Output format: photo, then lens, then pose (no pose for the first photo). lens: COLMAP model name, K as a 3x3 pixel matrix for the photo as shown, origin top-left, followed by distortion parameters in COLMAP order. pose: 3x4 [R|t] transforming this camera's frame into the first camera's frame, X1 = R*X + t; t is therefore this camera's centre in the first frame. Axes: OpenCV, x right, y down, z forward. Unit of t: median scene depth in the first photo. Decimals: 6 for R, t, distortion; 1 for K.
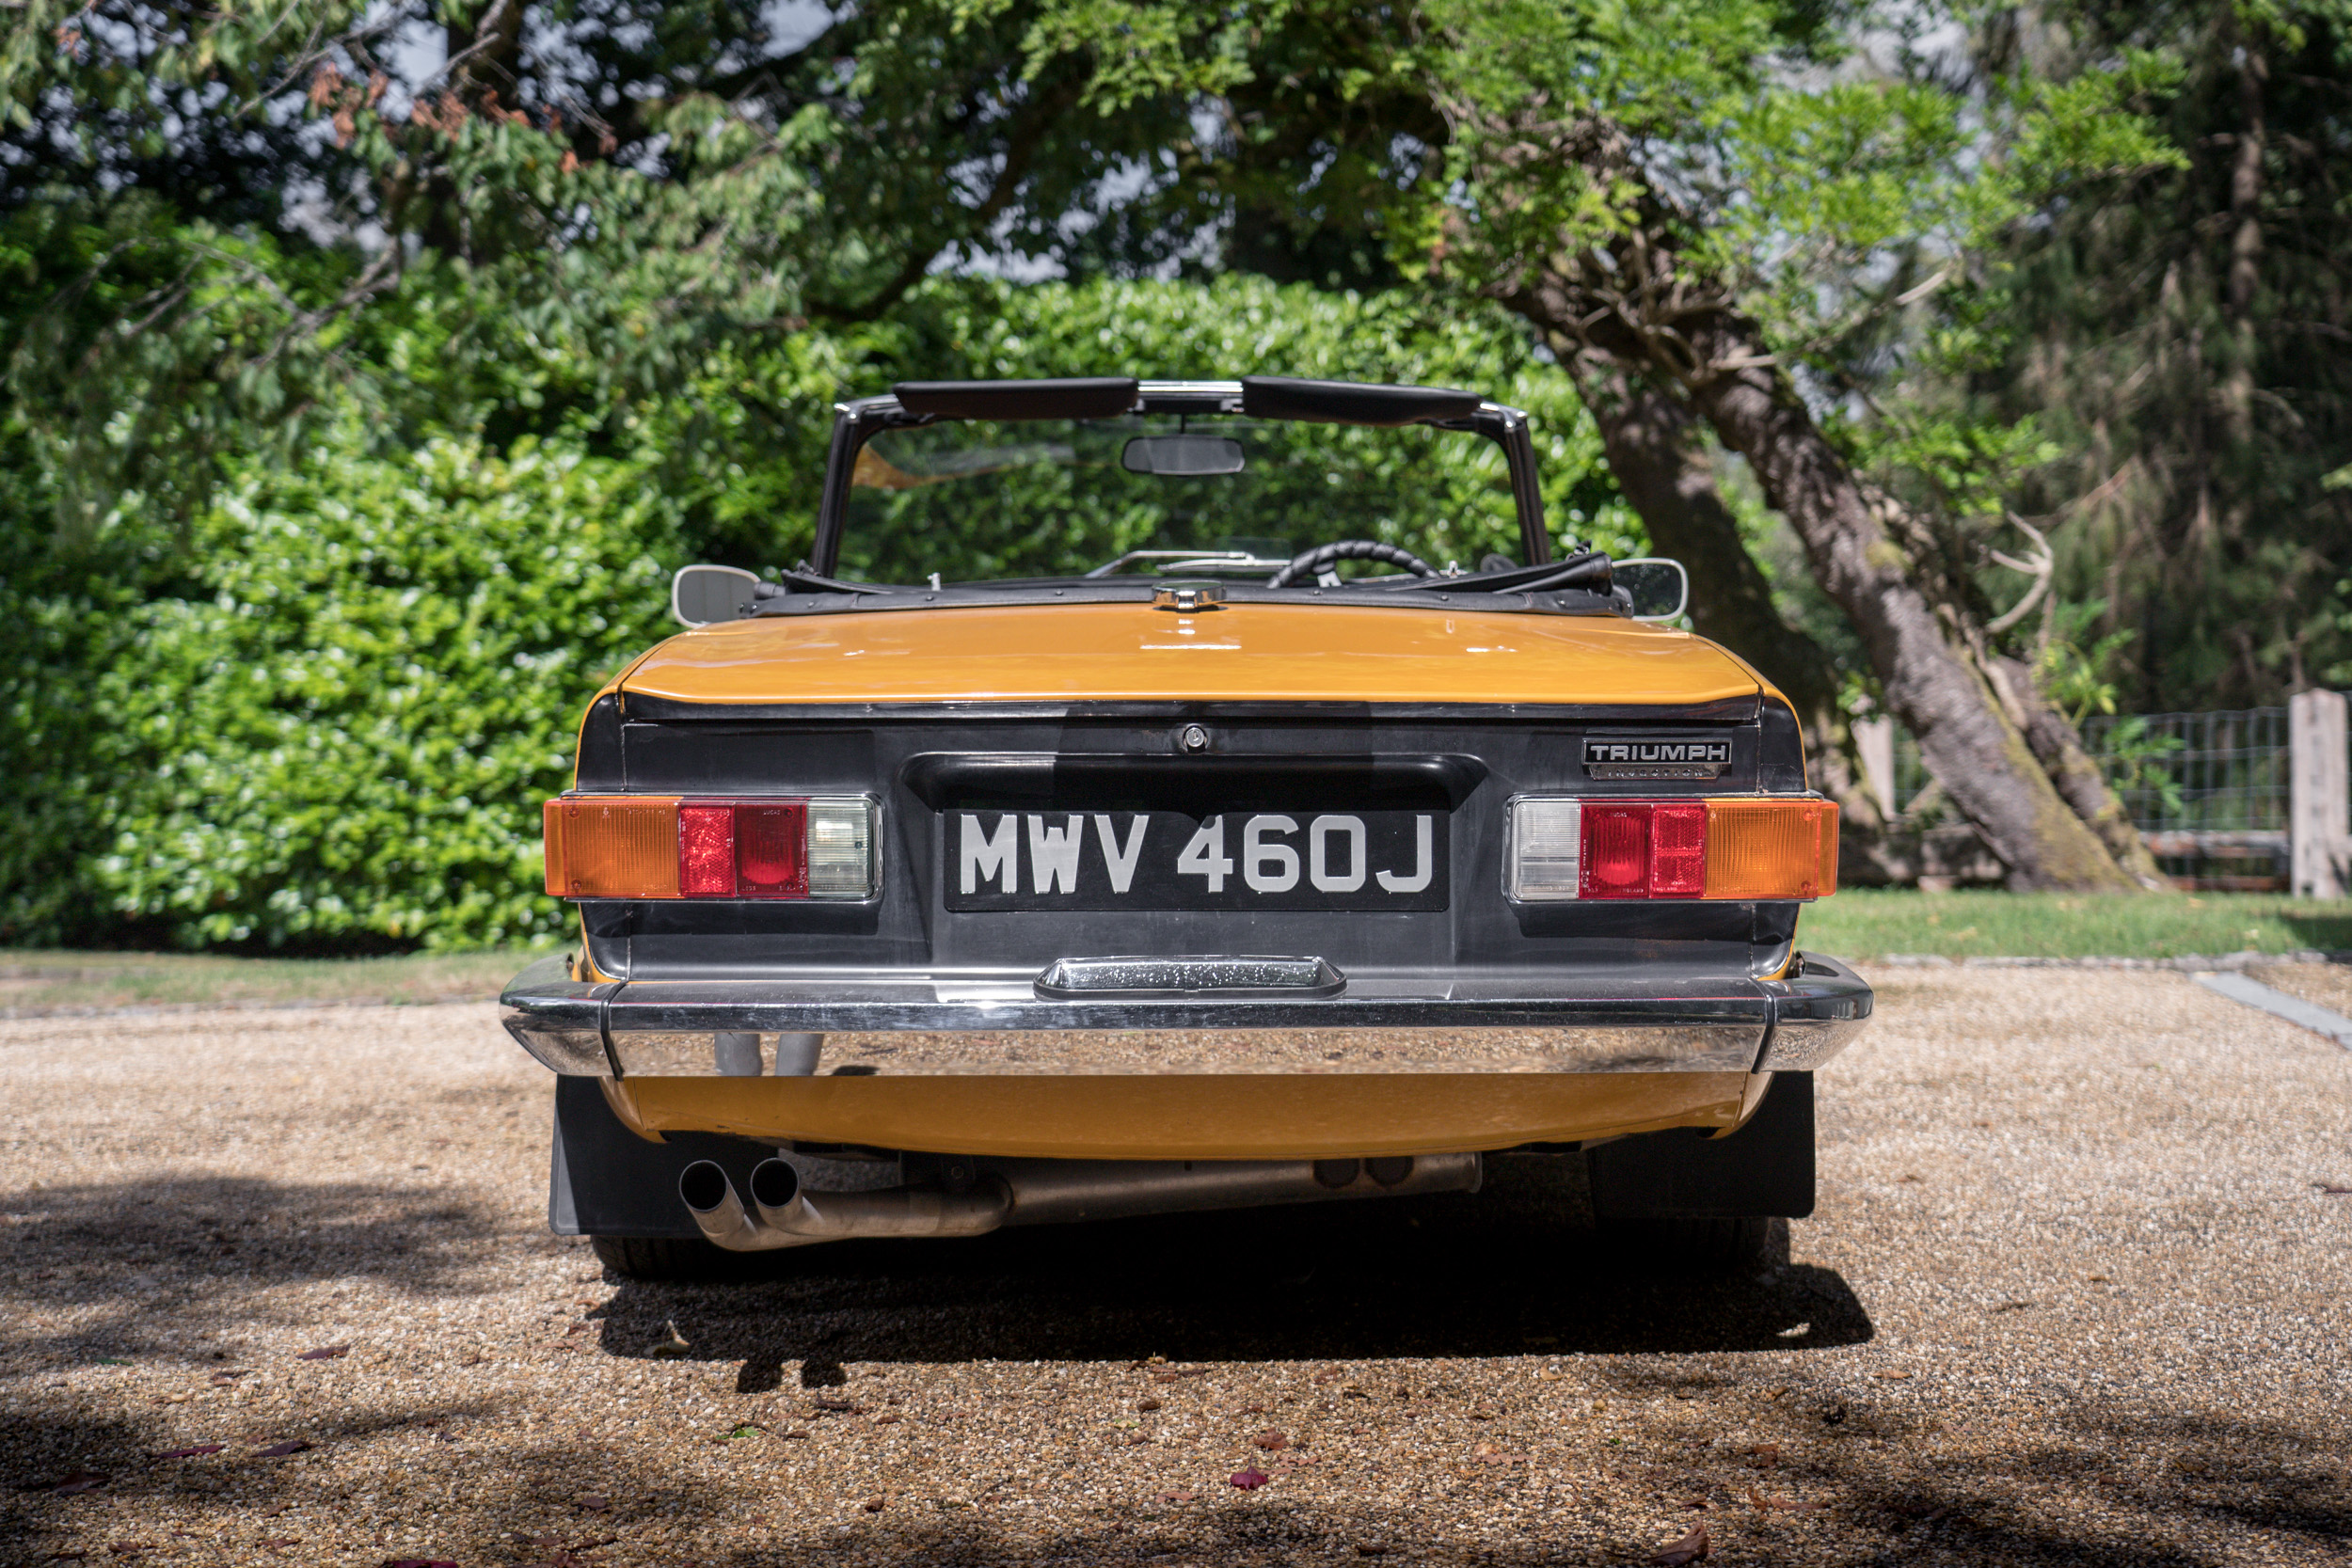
lens RADIAL K [[3778.0, 0, 1176.0], [0, 3778.0, 784.0], [0, 0, 1]] dist [0.376830, 0.075957]
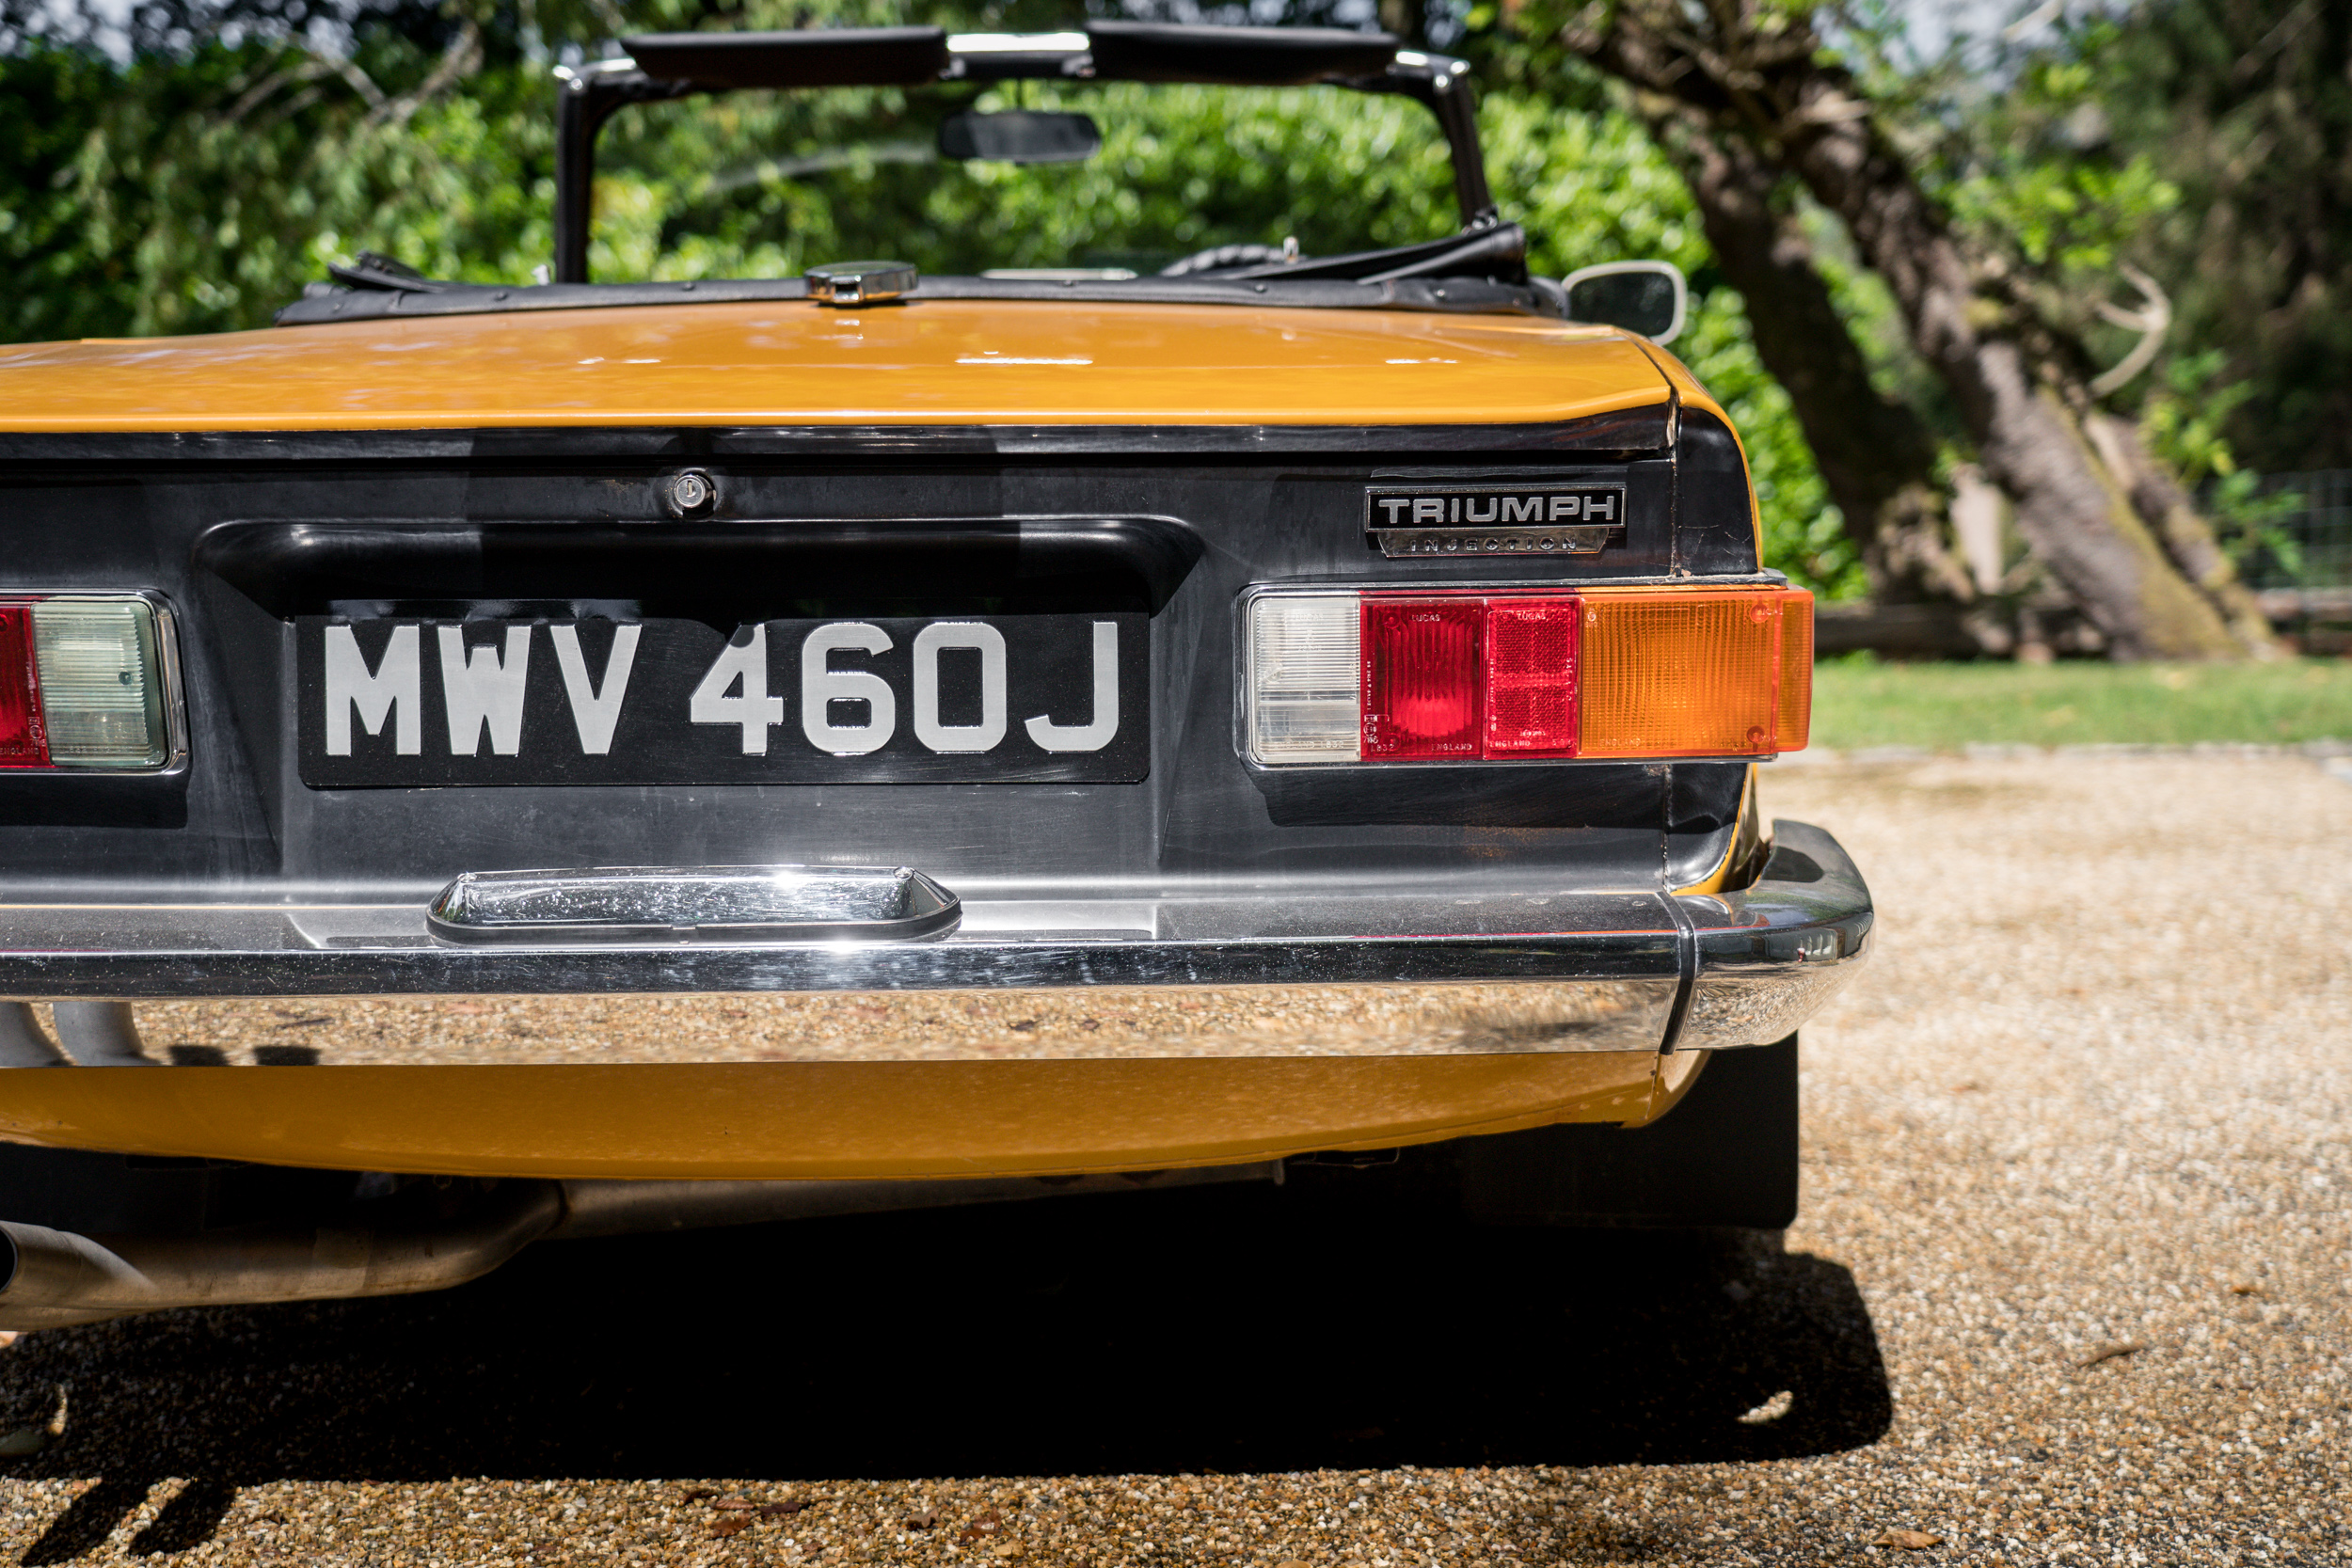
lens RADIAL K [[3472.4, 0, 1051.6], [0, 3472.4, 776.7], [0, 0, 1]] dist [0.298057, 0.076018]
pose [[0.997156, -0.004961, -0.075208, 0.094877], [0.009558, 0.998098, 0.060894, -0.000667], [0.074763, -0.061439, 0.995307, 0.442295]]
